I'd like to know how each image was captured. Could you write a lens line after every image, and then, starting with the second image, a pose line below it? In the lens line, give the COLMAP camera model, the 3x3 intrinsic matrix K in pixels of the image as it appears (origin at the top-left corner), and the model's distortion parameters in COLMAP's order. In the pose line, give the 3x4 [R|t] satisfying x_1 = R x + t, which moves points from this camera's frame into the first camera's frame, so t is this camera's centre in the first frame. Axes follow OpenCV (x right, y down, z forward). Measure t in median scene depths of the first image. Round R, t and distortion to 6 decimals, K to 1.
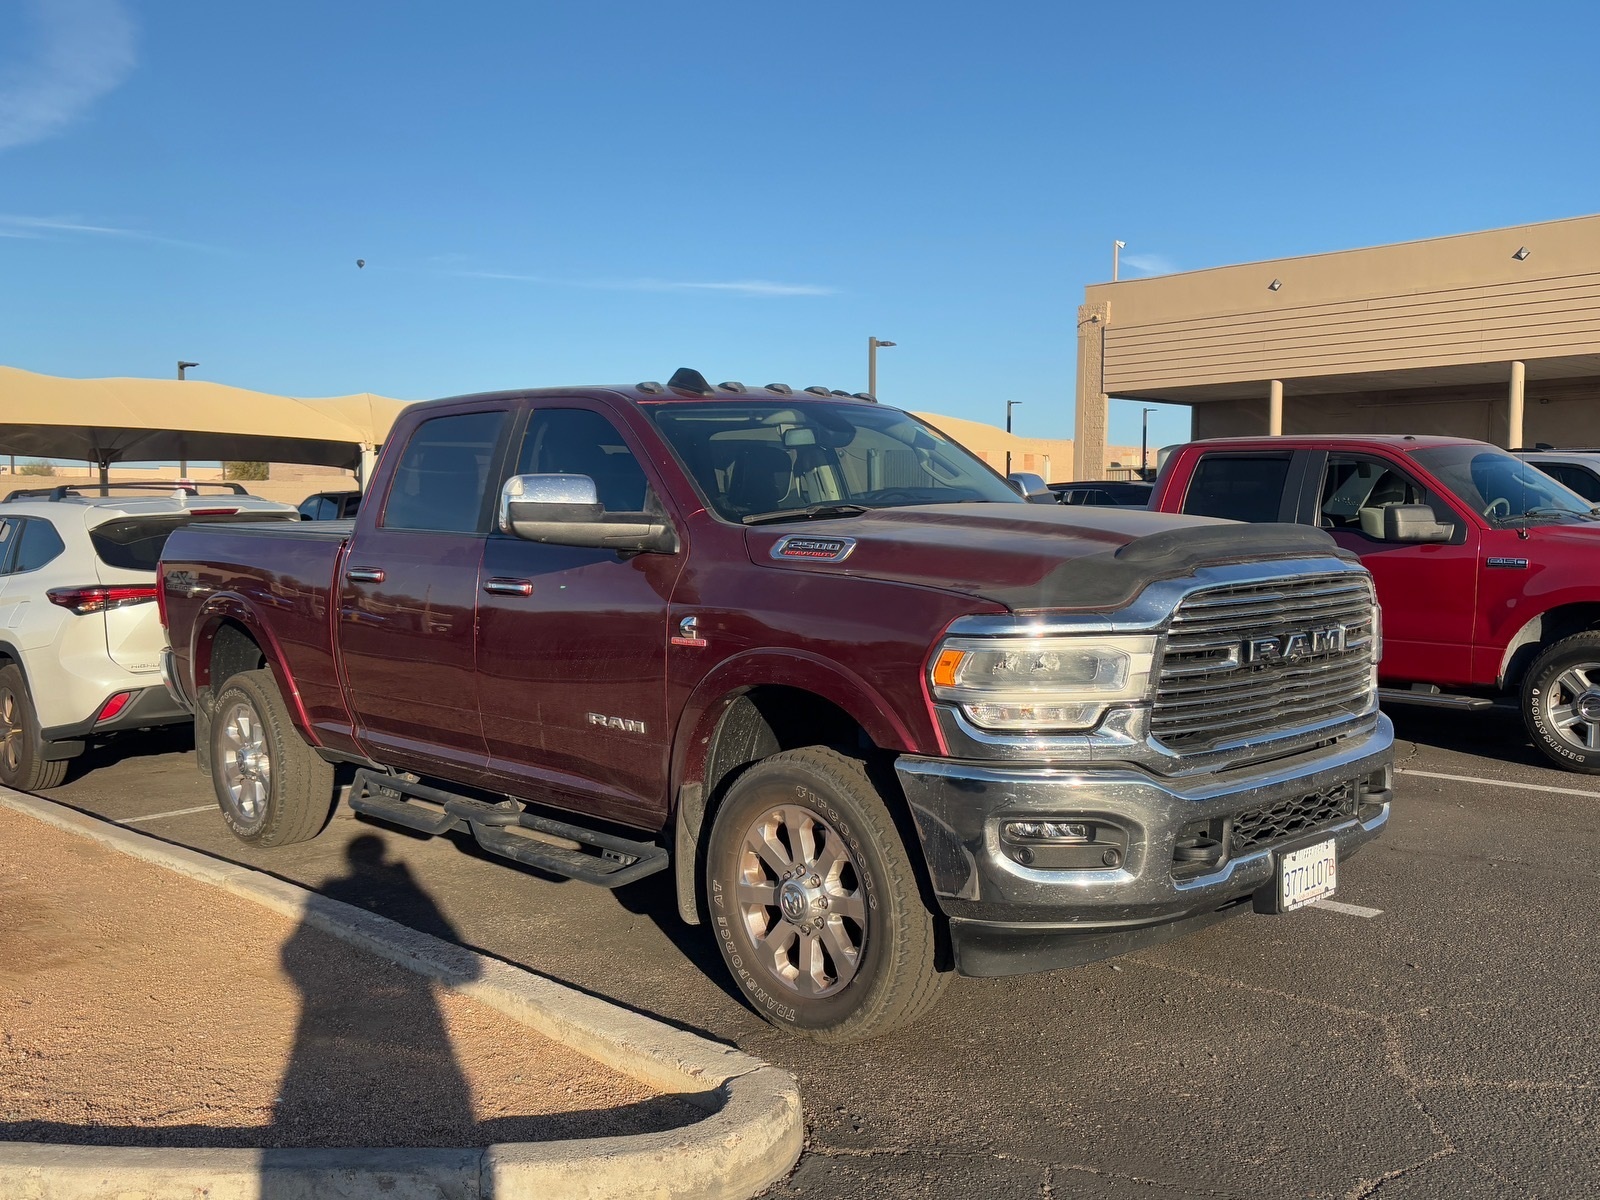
lens RADIAL K [[1456.3, 0, 800.0], [0, 1456.3, 600.0], [0, 0, 1]] dist [0.003475, 0.002512]
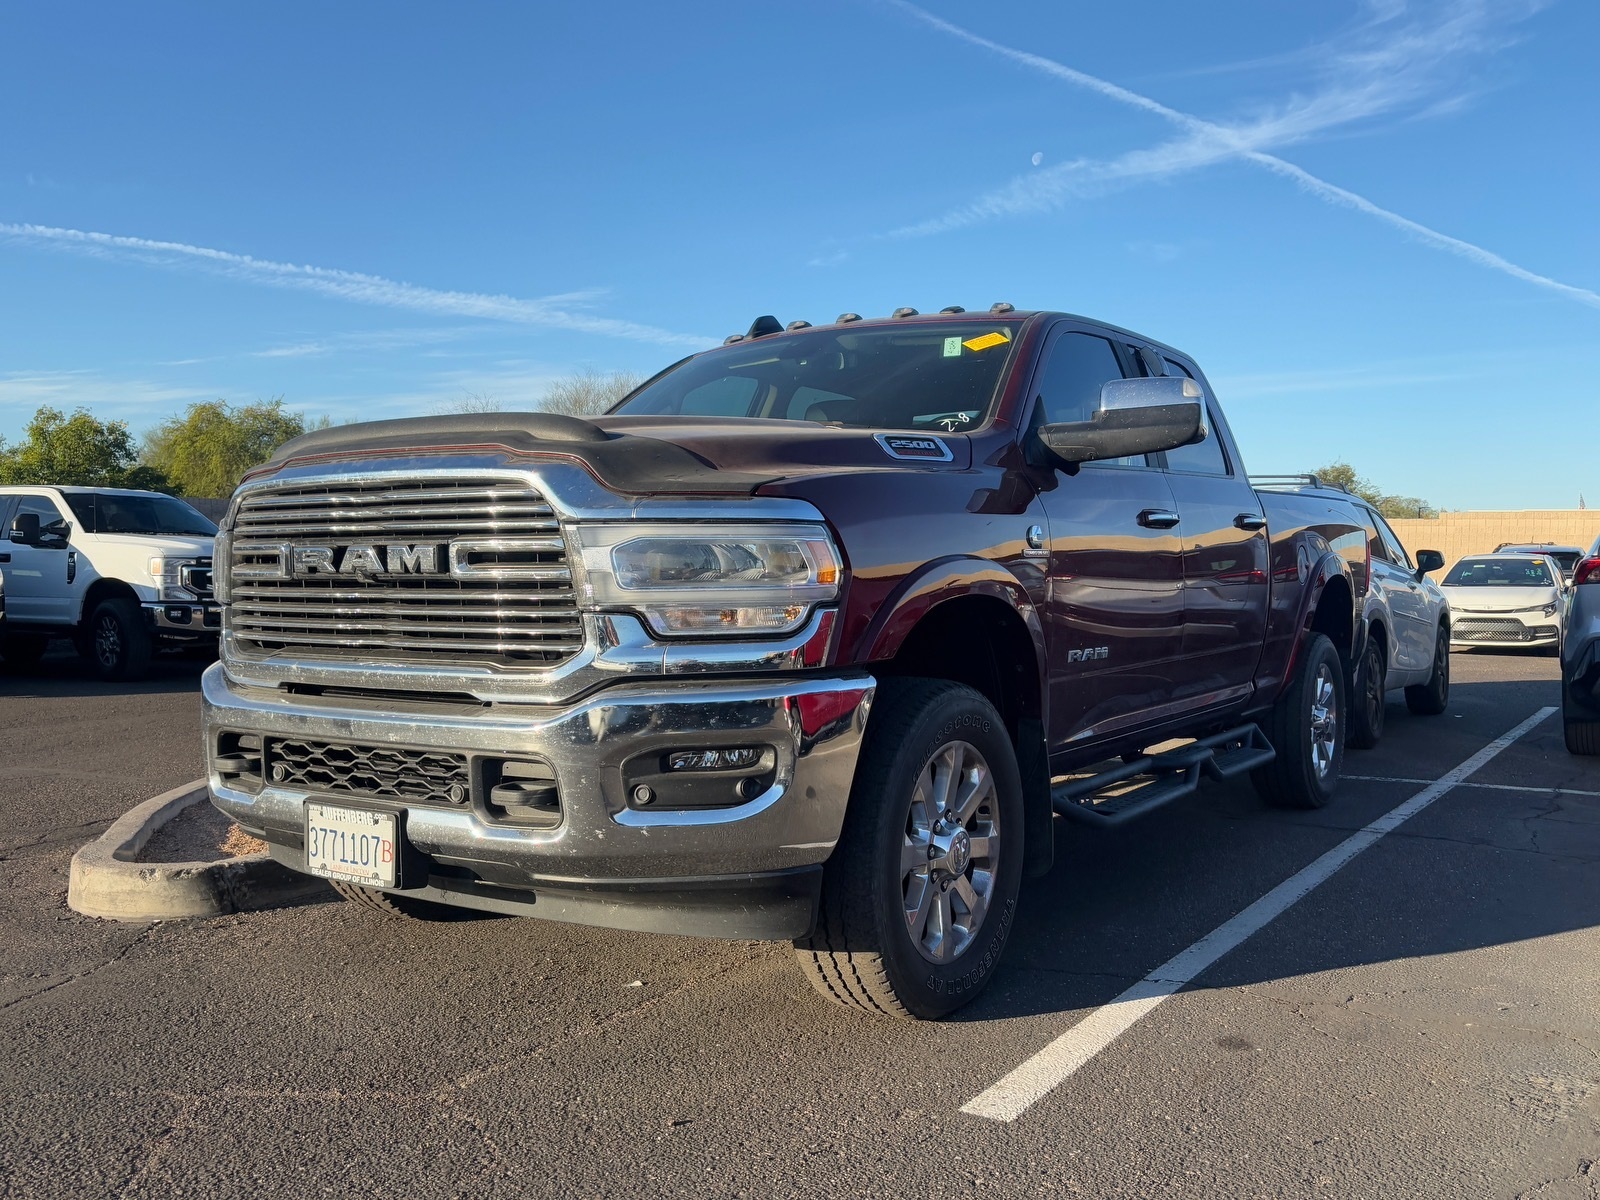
lens RADIAL K [[1459.1, 0, 800.0], [0, 1459.1, 600.0], [0, 0, 1]] dist [-0.001708, -0.000831]
pose [[0.244706, 0.035312, -0.968954, 1.174544], [-0.072469, 0.997207, 0.018040, 0.020241], [0.966885, 0.065805, 0.246582, 1.021154]]
